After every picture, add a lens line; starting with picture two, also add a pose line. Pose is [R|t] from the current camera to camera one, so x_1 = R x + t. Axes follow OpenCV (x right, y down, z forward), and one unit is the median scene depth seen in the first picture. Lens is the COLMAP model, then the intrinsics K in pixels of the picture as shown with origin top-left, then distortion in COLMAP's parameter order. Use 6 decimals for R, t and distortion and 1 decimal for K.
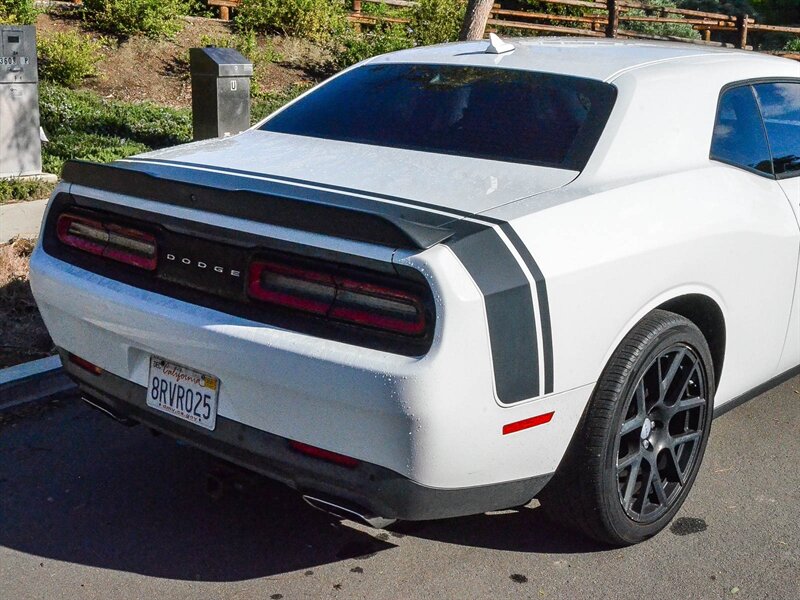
lens RADIAL K [[1134.7, 0, 400.0], [0, 1134.7, 300.0], [0, 0, 1]] dist [-0.028263, -0.015206]
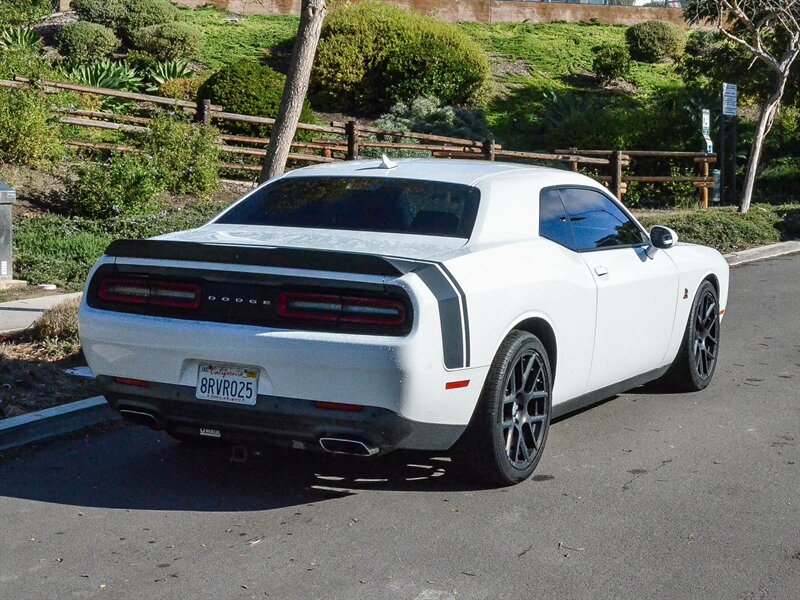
lens RADIAL K [[1542.1, 0, 400.0], [0, 1542.1, 300.0], [0, 0, 1]] dist [-0.076840, -0.081260]
pose [[0.969613, -0.021433, 0.243703, -0.431245], [0.055857, 0.989238, -0.135237, 0.240797], [-0.238181, 0.144740, 0.960375, -0.969223]]
